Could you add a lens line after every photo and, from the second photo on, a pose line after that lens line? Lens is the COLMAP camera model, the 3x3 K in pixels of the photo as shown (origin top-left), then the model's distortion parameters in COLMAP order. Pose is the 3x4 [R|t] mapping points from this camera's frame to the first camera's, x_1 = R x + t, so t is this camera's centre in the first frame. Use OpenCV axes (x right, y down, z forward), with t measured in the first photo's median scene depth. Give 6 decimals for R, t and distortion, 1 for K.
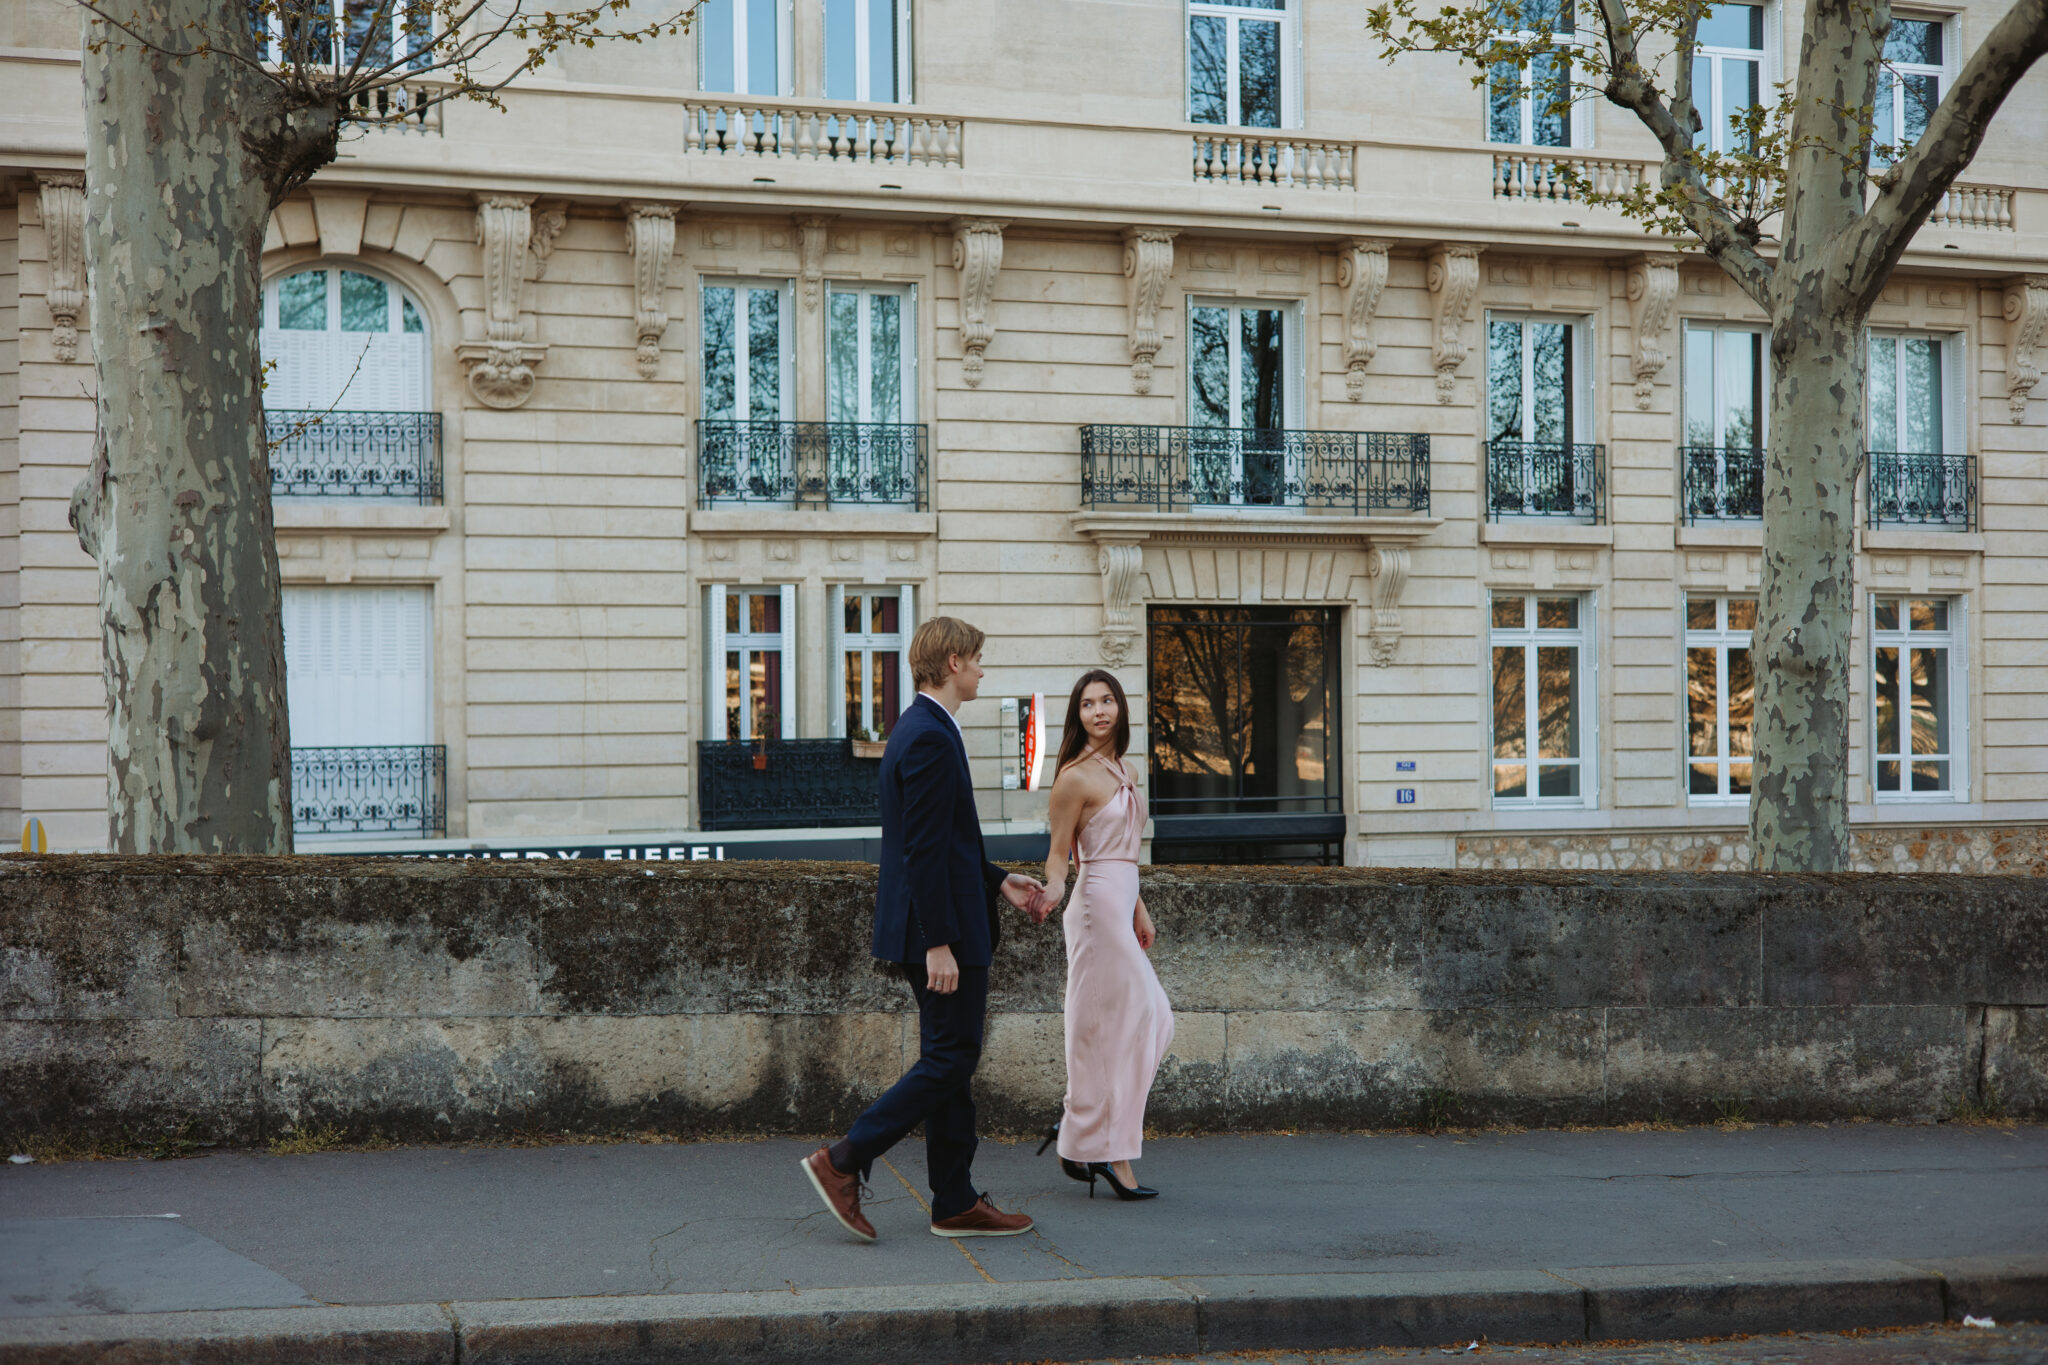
lens RADIAL K [[3403.0, 0, 956.2], [0, 3403.0, 734.2], [0, 0, 1]] dist [0.032515, 0.000000]
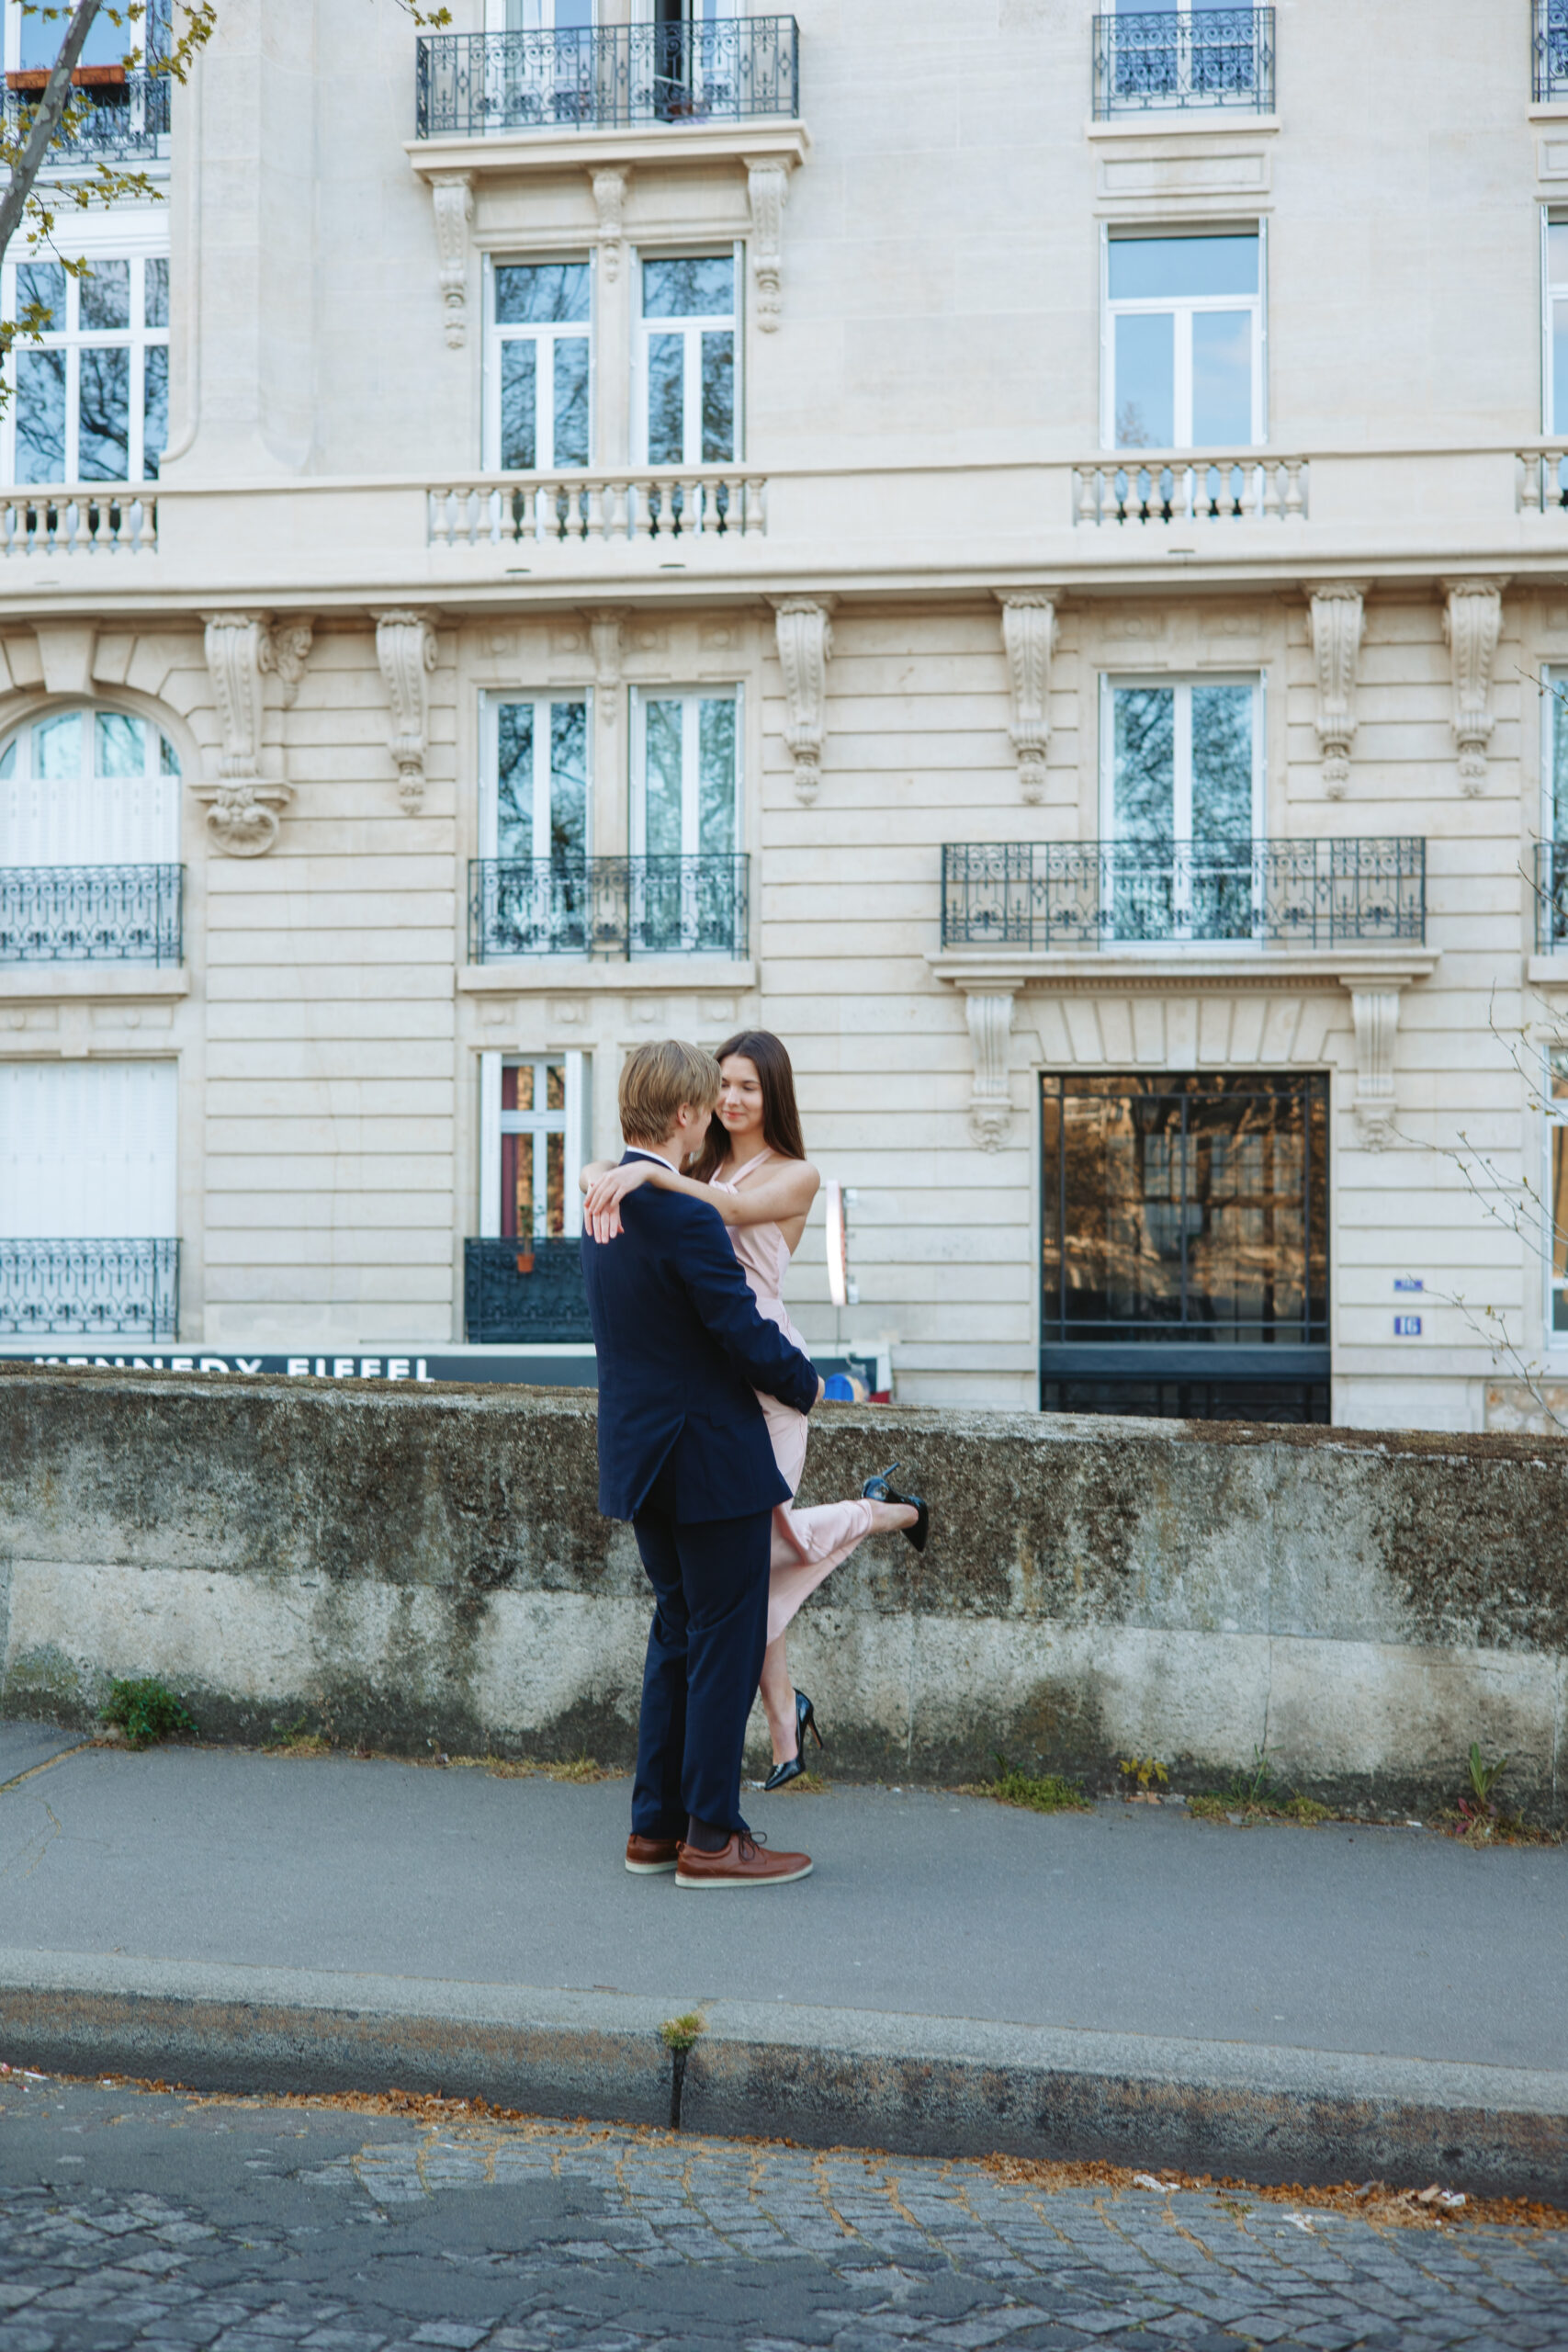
lens RADIAL K [[3907.8, 0, 726.7], [0, 3907.8, 1091.9], [0, 0, 1]] dist [0.032515, 0.000000]
pose [[0.838913, -0.006534, -0.544227, 0.500926], [-0.011677, 0.999482, -0.029999, -0.005691], [0.544141, 0.031521, 0.838402, 0.215885]]
